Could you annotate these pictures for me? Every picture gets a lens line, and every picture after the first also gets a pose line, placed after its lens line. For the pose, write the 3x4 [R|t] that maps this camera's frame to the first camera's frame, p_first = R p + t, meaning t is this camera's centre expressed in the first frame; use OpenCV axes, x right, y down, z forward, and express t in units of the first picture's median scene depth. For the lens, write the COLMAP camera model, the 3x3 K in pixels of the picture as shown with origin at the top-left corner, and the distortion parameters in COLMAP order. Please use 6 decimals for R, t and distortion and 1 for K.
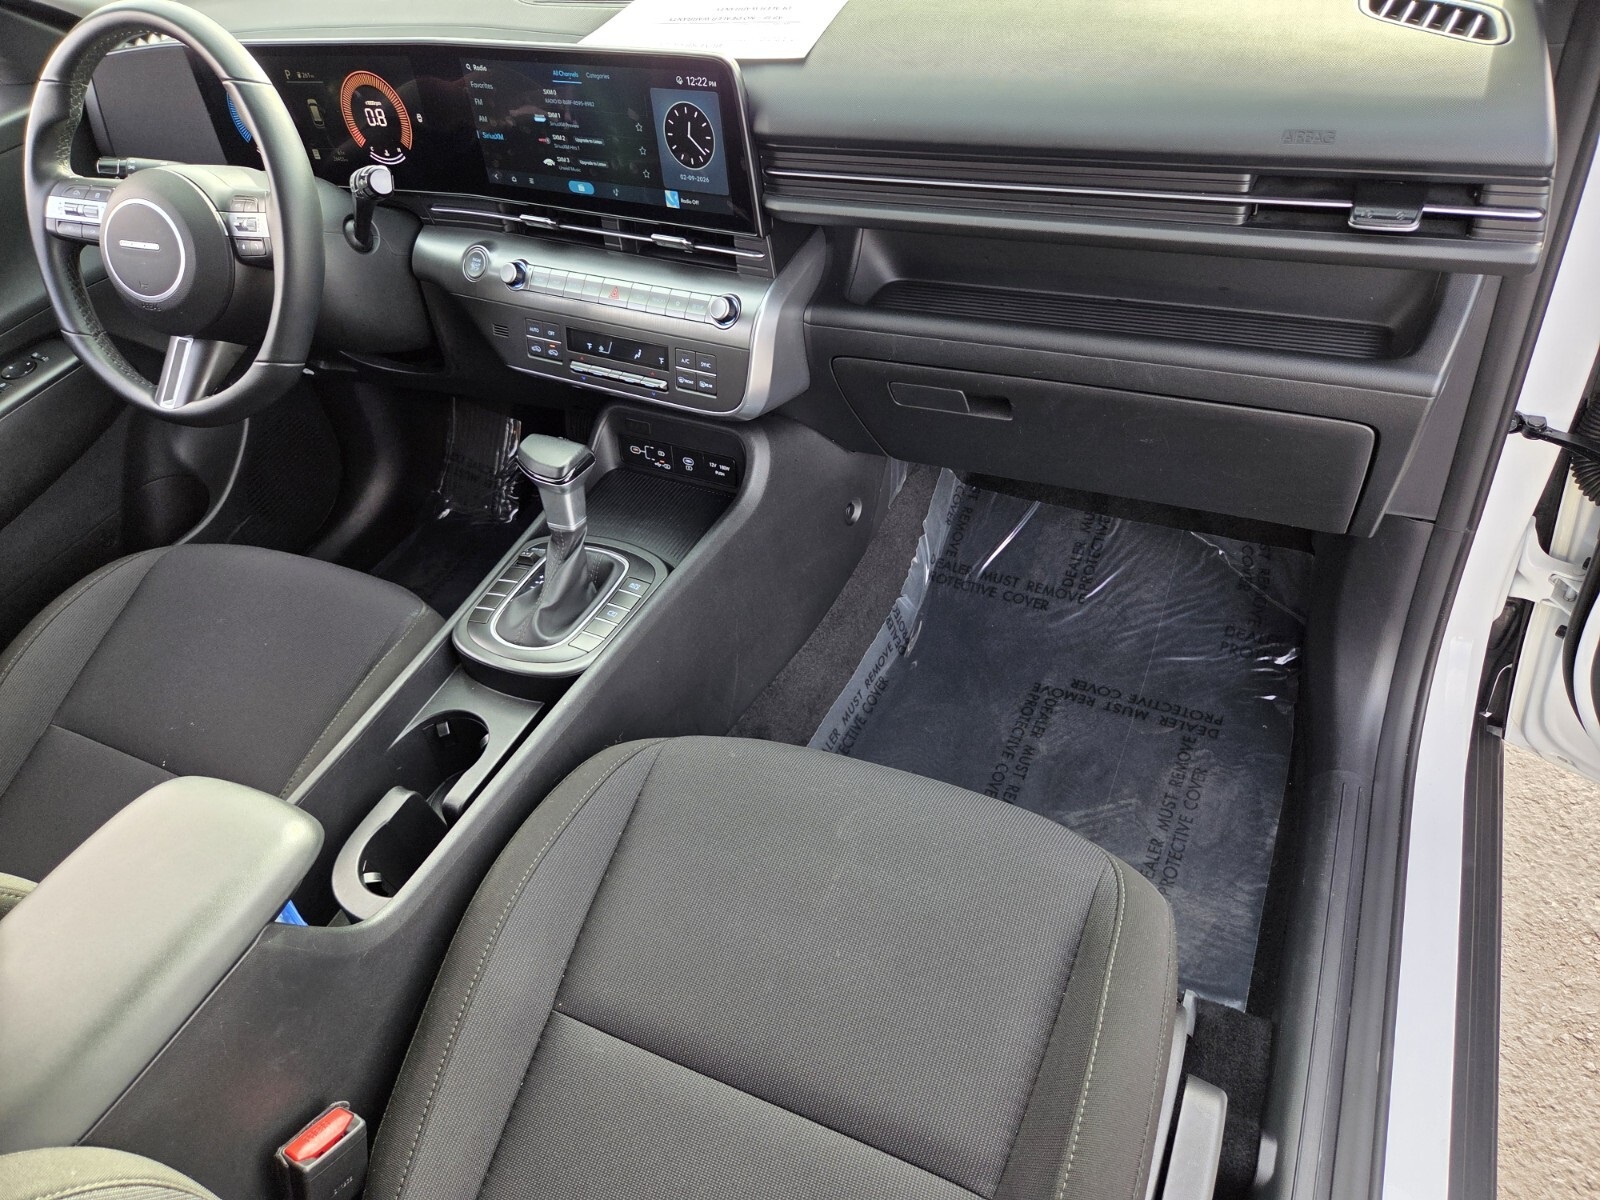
lens RADIAL K [[1065.4, 0, 804.0], [0, 1065.4, 602.2], [0, 0, 1]] dist [0.051729, -0.052278]
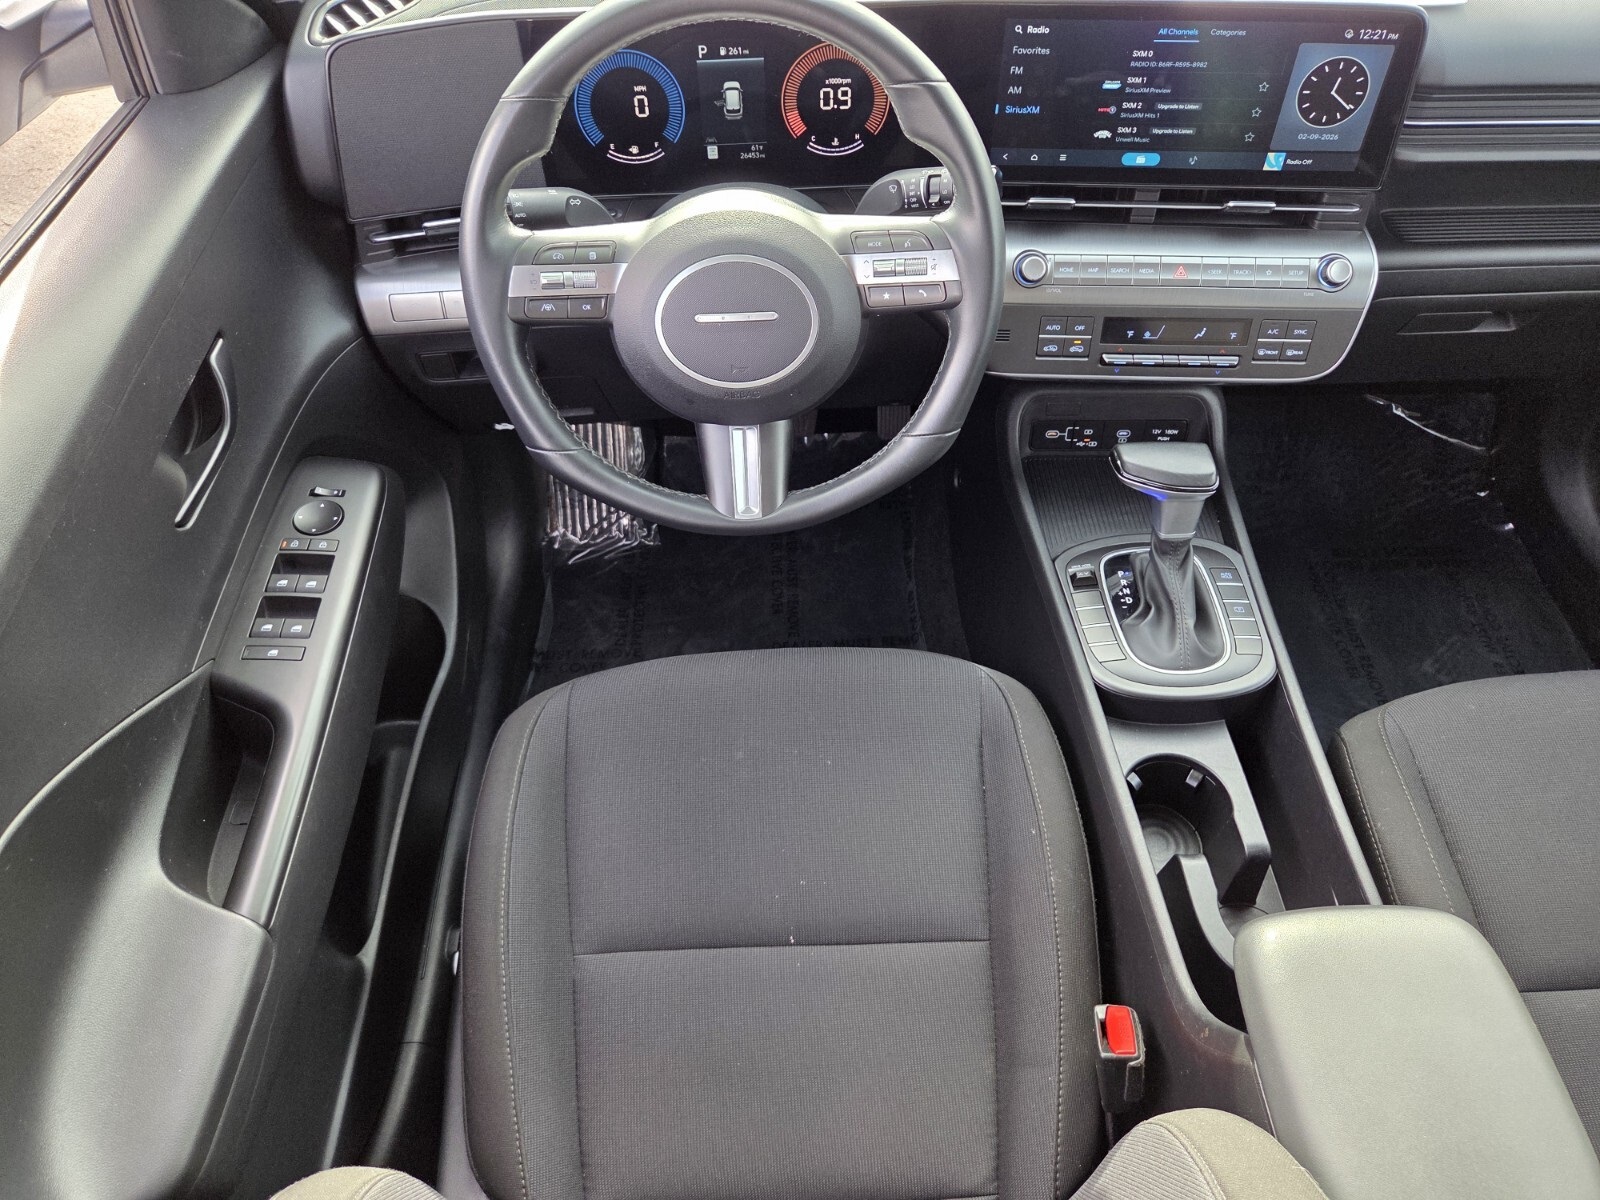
lens RADIAL K [[1065.4, 0, 804.0], [0, 1065.4, 602.2], [0, 0, 1]] dist [0.051729, -0.052278]
pose [[0.877783, -0.281978, 0.387279, -0.896790], [0.237823, 0.958260, 0.158675, -0.241759], [-0.415857, -0.047178, 0.908205, 0.289520]]
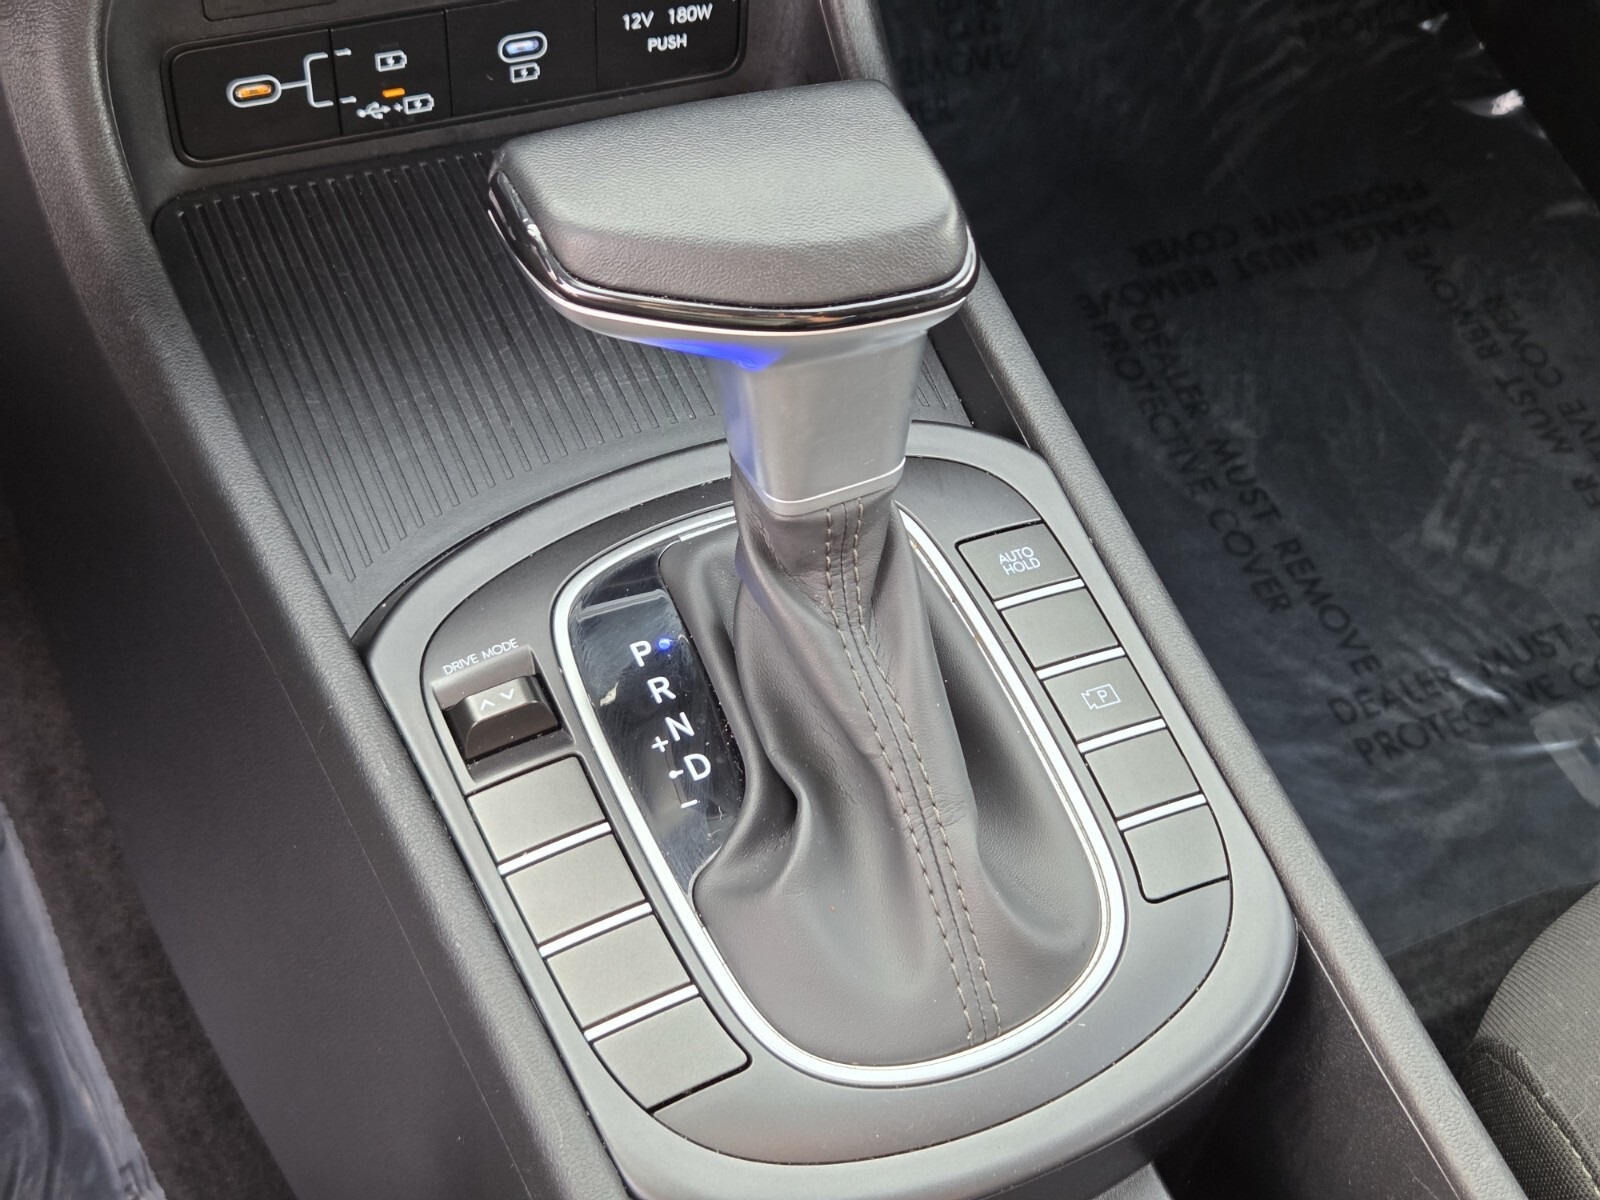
lens RADIAL K [[2173.5, 0, 775.5], [0, 2173.5, 600.0], [0, 0, 1]] dist [0.046773, -0.025070]
pose [[0.603281, -0.514789, 0.609135, -0.521946], [0.352102, 0.857230, 0.375739, -0.223576], [-0.715595, -0.012199, 0.698409, 0.705339]]
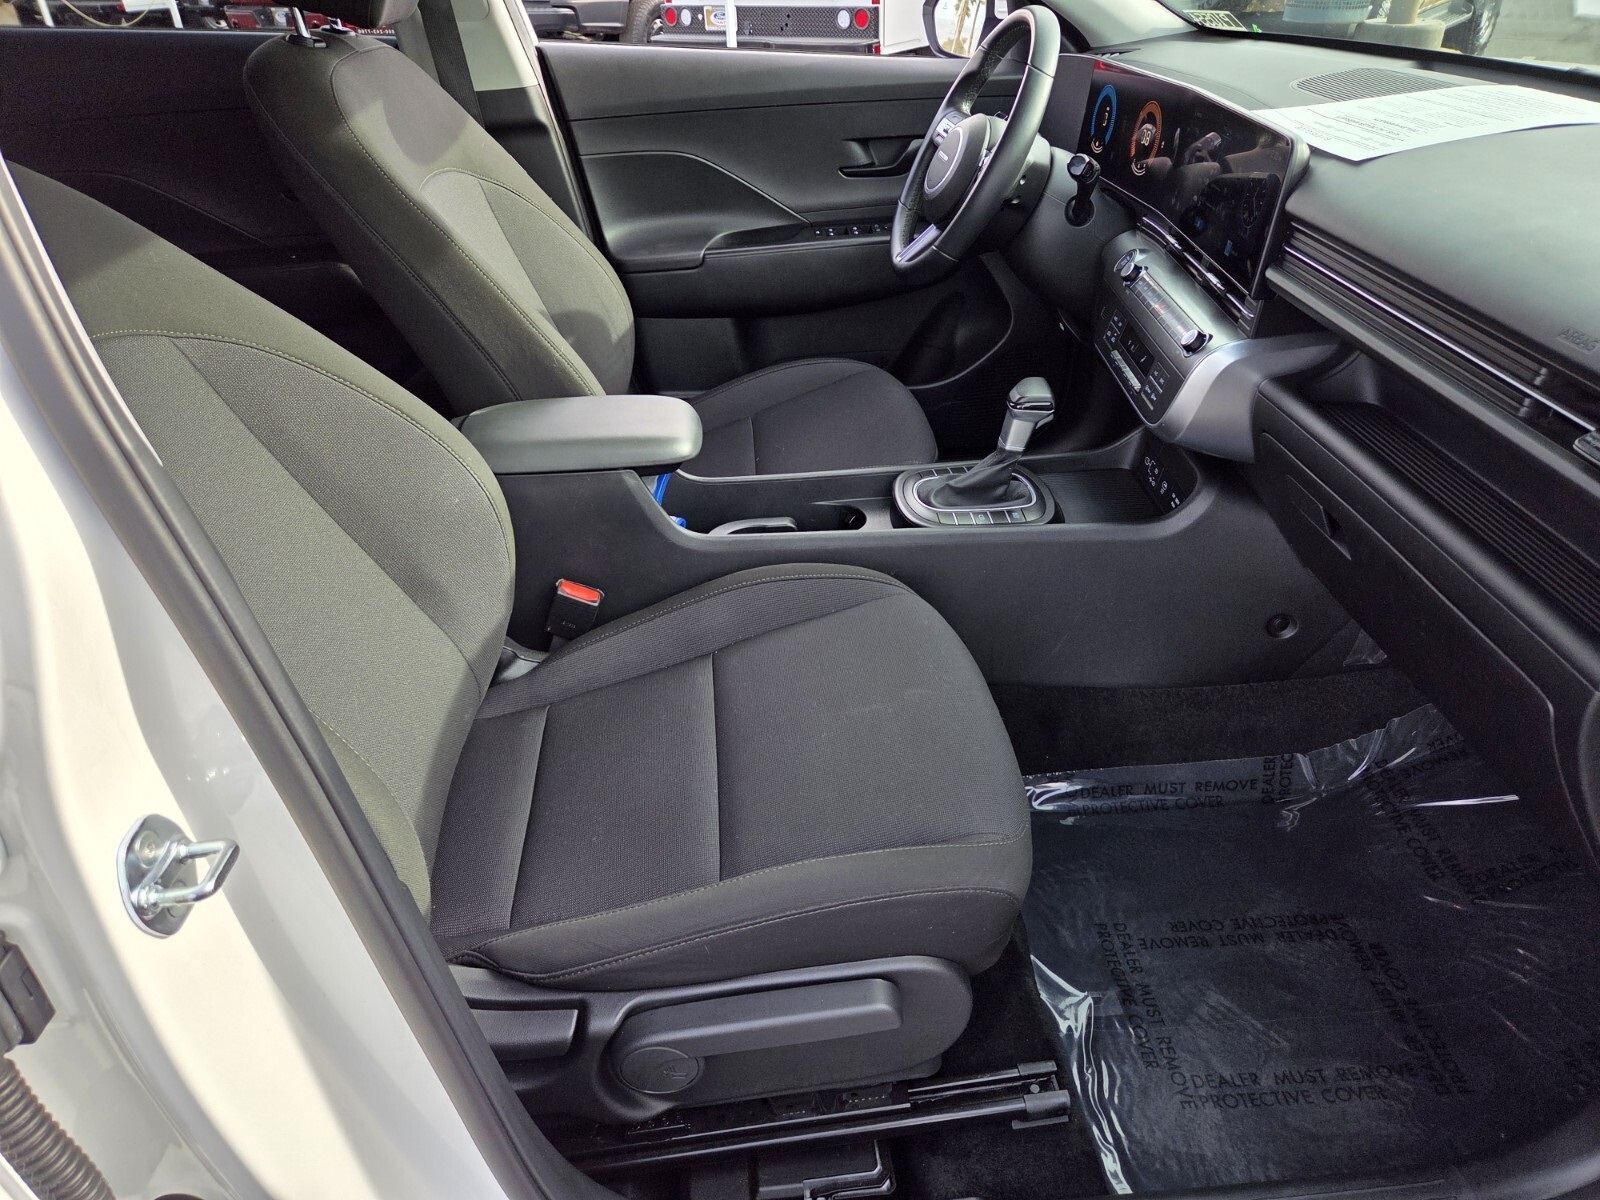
lens RADIAL K [[1065.4, 0, 804.0], [0, 1065.4, 602.2], [0, 0, 1]] dist [0.051729, -0.052278]
pose [[0.505766, 0.563815, -0.652926, 0.581030], [-0.619498, 0.764097, 0.179941, -0.008678], [0.600353, 0.313478, 0.735736, -0.007345]]
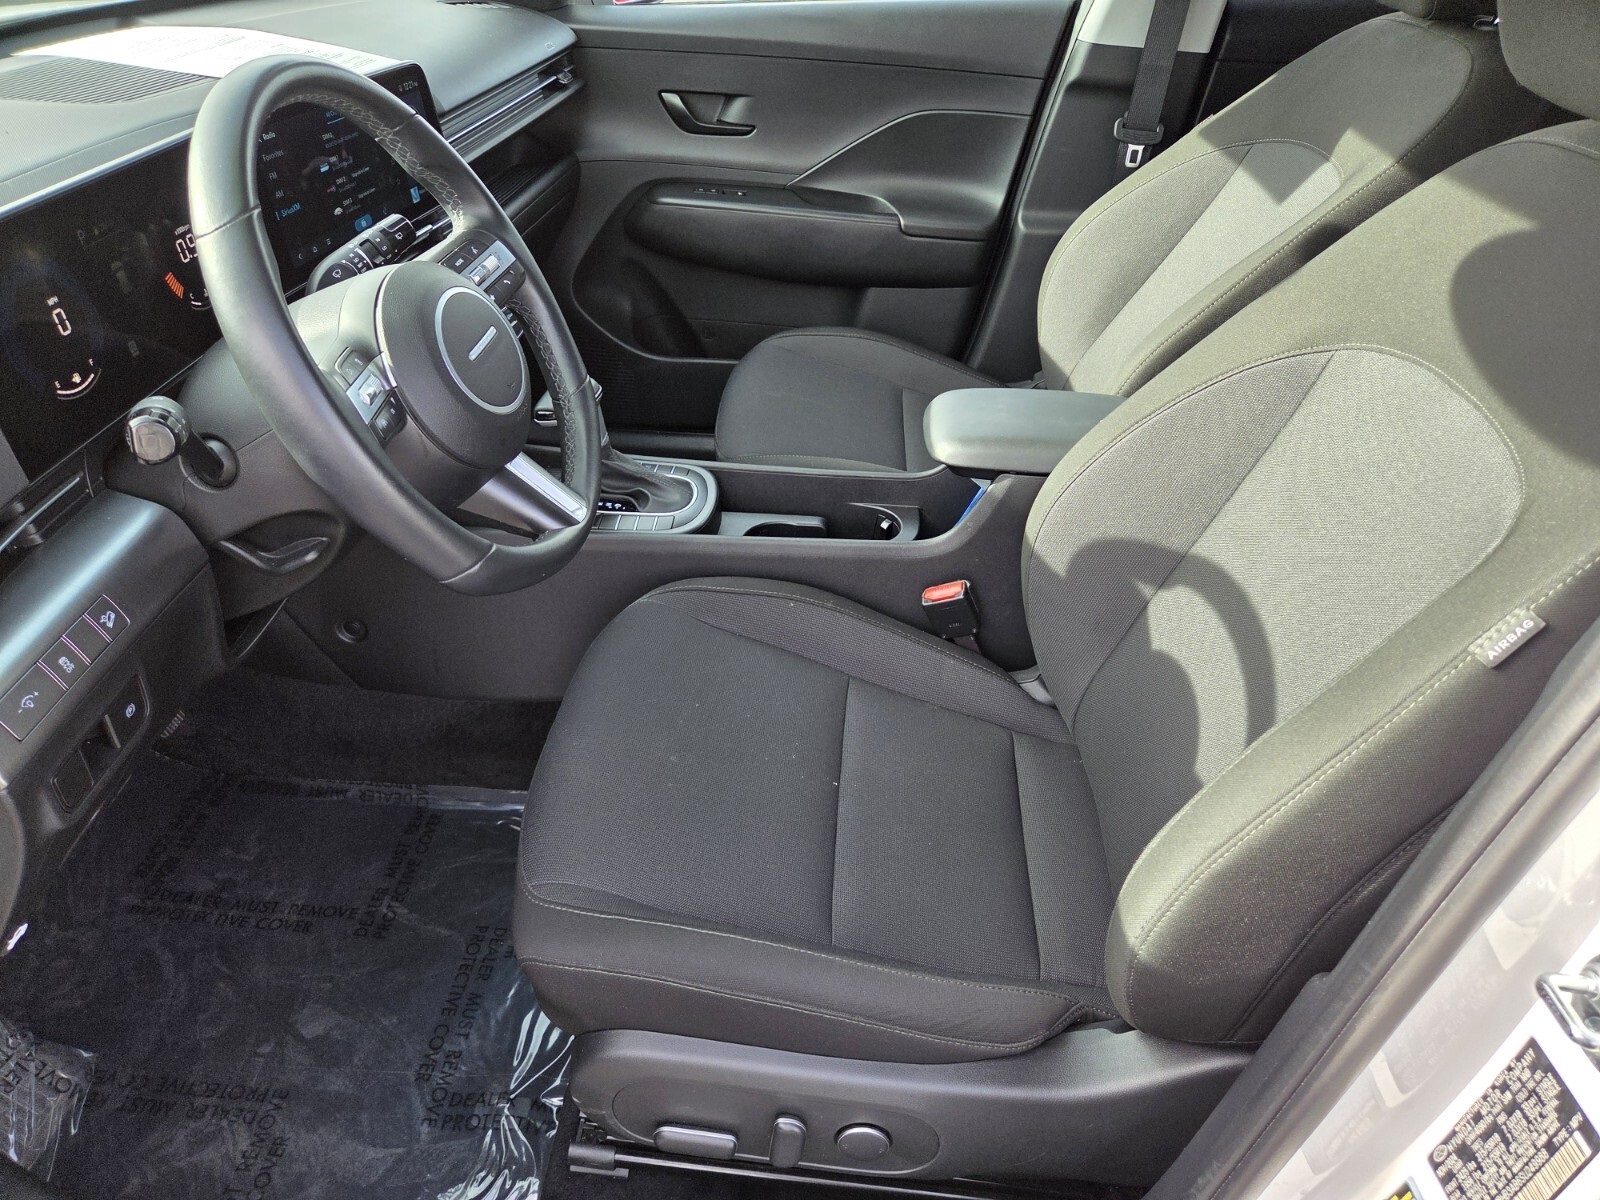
lens RADIAL K [[1065.4, 0, 804.0], [0, 1065.4, 602.2], [0, 0, 1]] dist [0.051729, -0.052278]
pose [[-0.374715, -0.428317, 0.822273, -1.372310], [0.635022, 0.527634, 0.564224, -0.507500], [-0.675526, 0.733585, 0.074278, 0.901521]]
